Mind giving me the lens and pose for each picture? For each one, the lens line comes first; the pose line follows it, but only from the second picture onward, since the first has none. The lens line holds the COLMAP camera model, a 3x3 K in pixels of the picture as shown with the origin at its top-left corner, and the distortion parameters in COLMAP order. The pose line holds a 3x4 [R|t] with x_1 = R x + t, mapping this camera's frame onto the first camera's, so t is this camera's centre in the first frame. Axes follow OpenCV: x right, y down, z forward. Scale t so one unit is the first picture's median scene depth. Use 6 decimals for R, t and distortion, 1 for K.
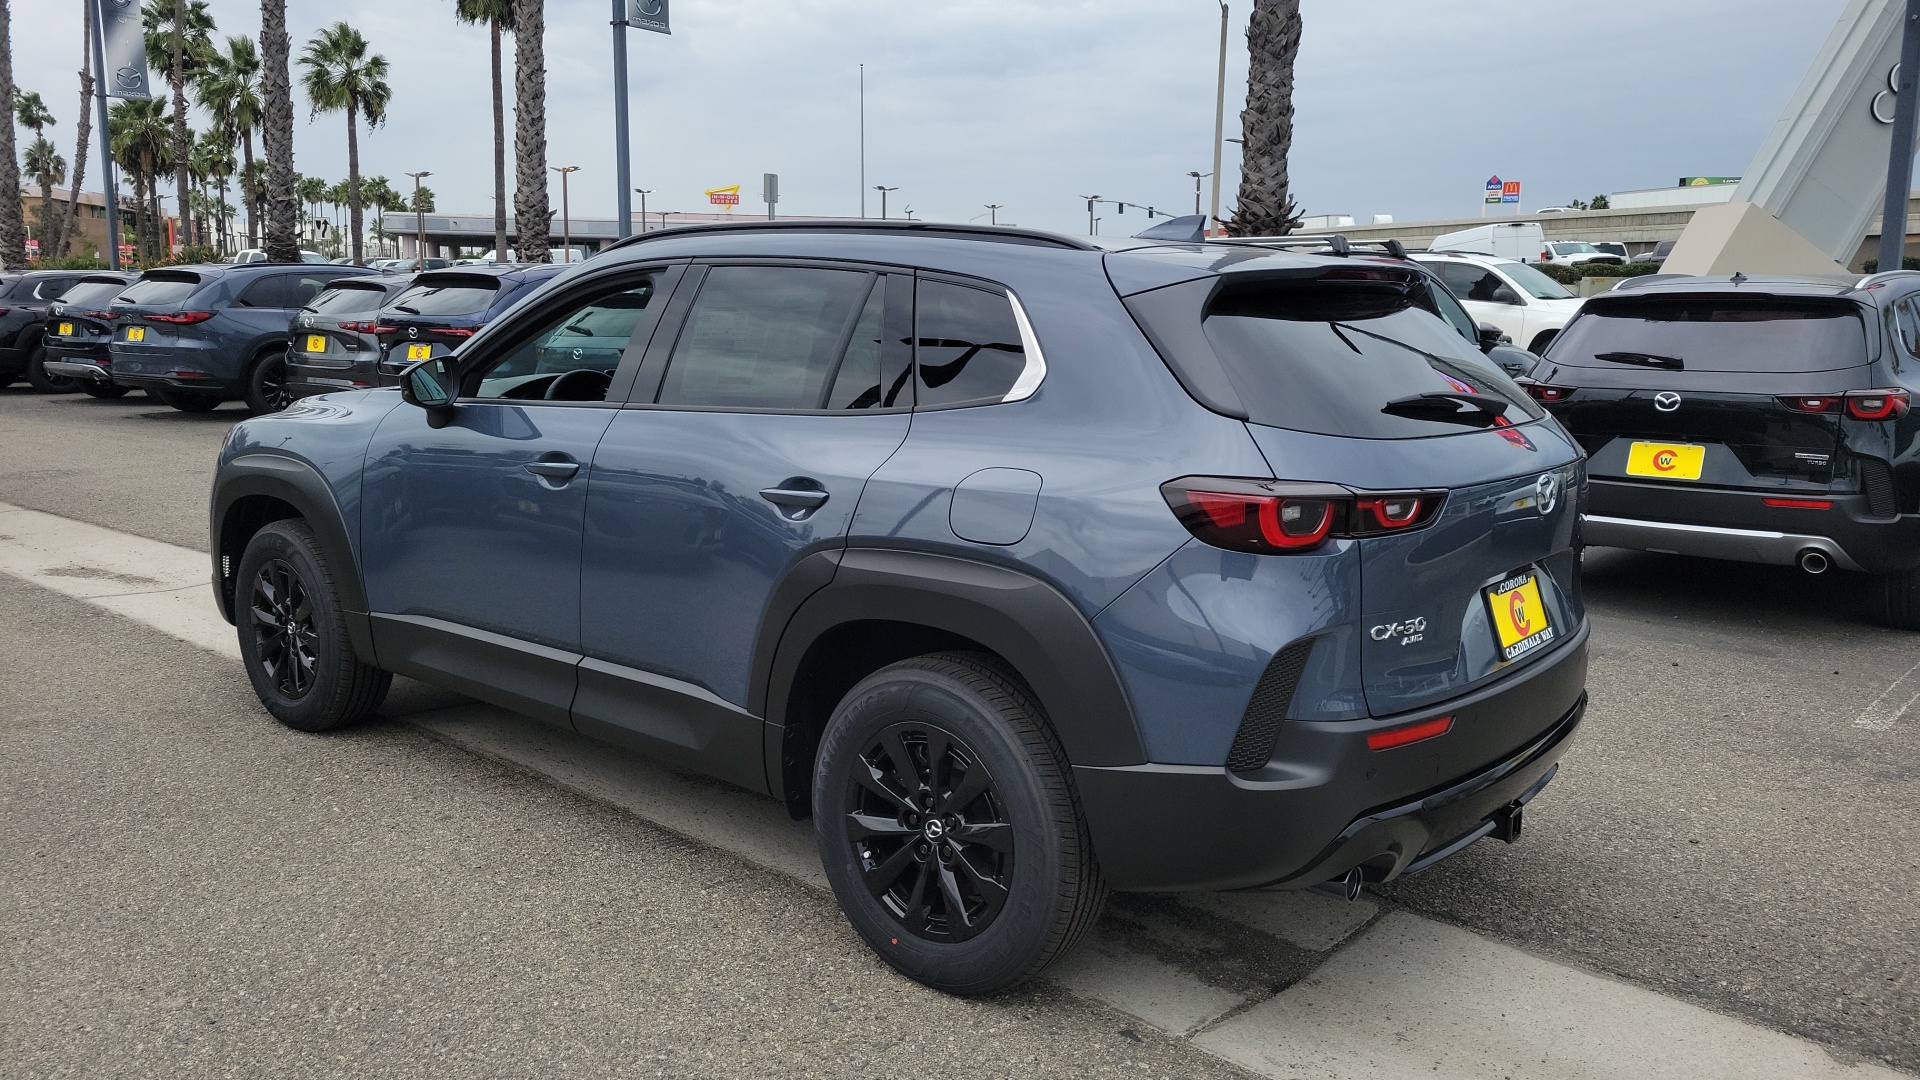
lens RADIAL K [[1442.0, 0, 959.7], [0, 1442.0, 539.5], [0, 0, 1]] dist [0.060007, -0.001516]
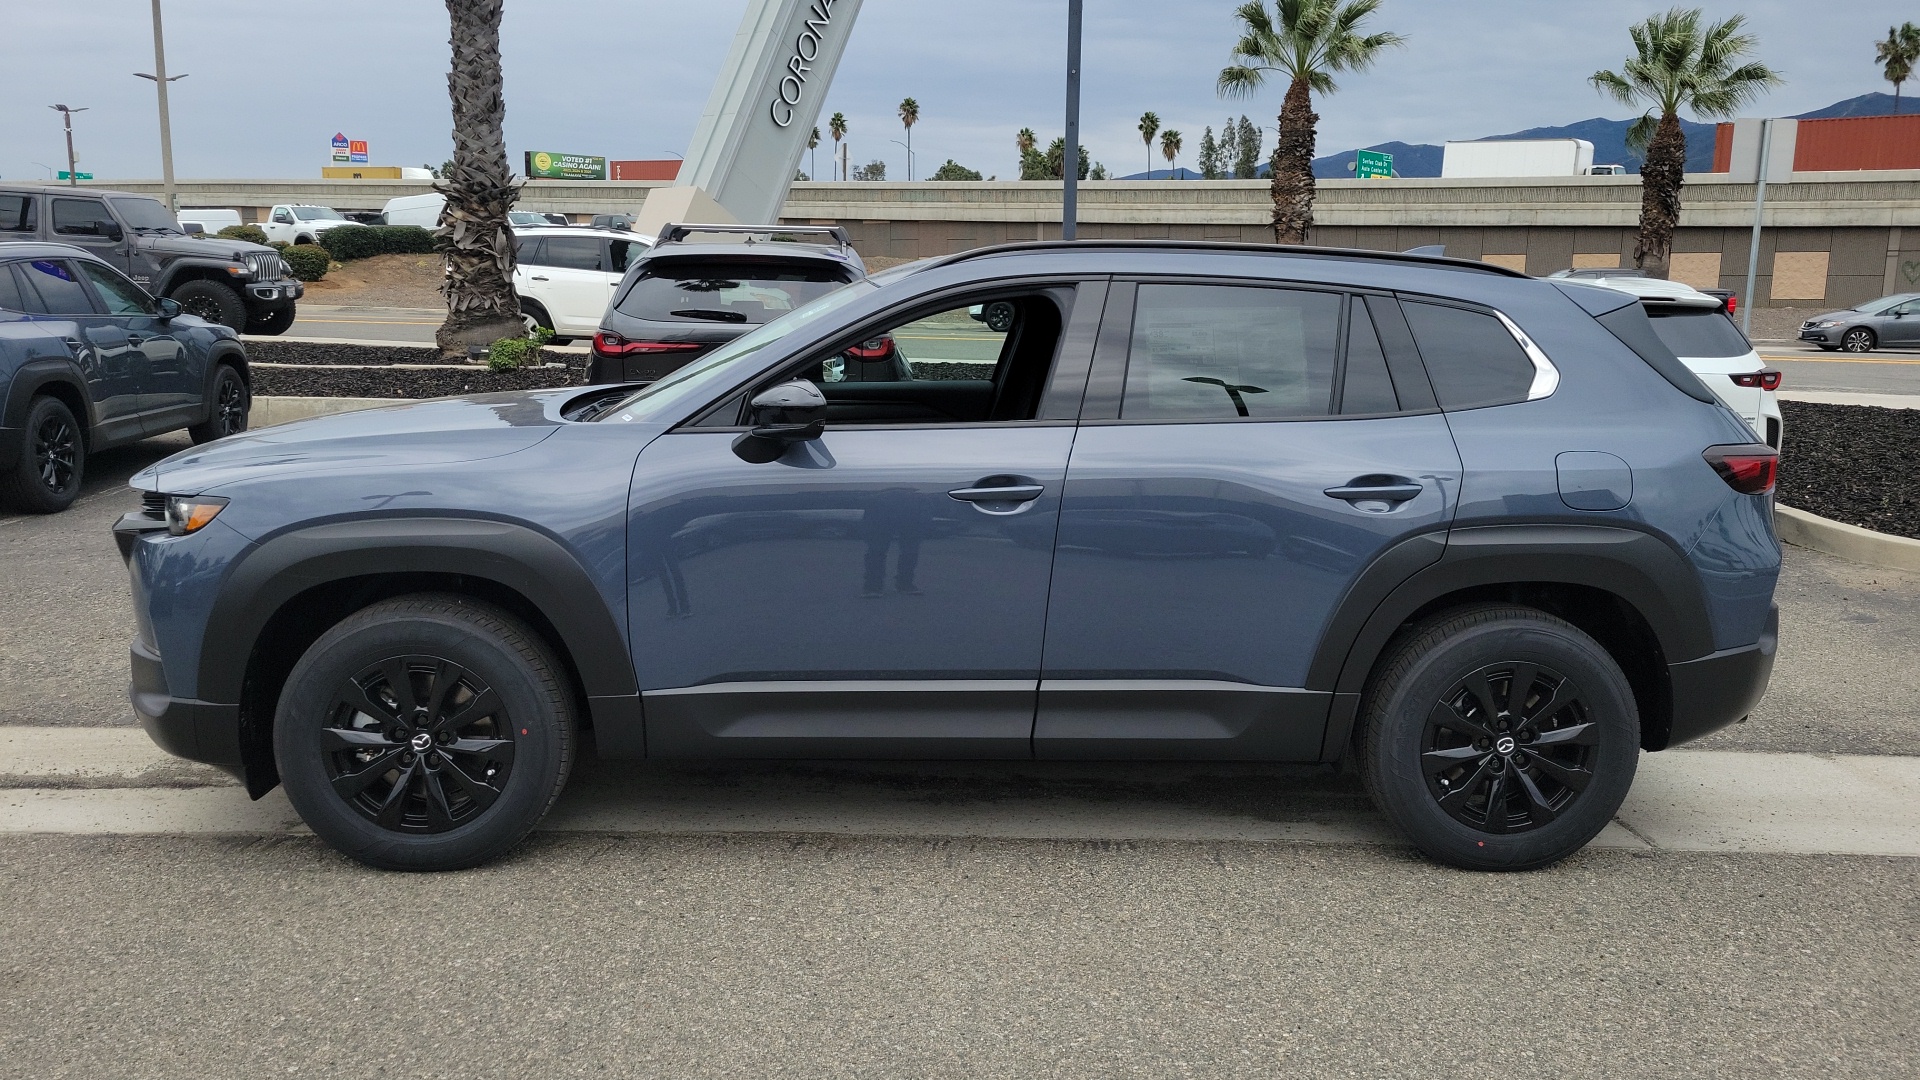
lens RADIAL K [[1448.6, 0, 971.3], [0, 1448.6, 537.9], [0, 0, 1]] dist [0.032675, 0.003733]
pose [[0.736925, -0.115348, 0.666061, -0.666878], [0.099334, 0.993115, 0.062084, -0.057549], [-0.668637, 0.020411, 0.743309, 0.211073]]
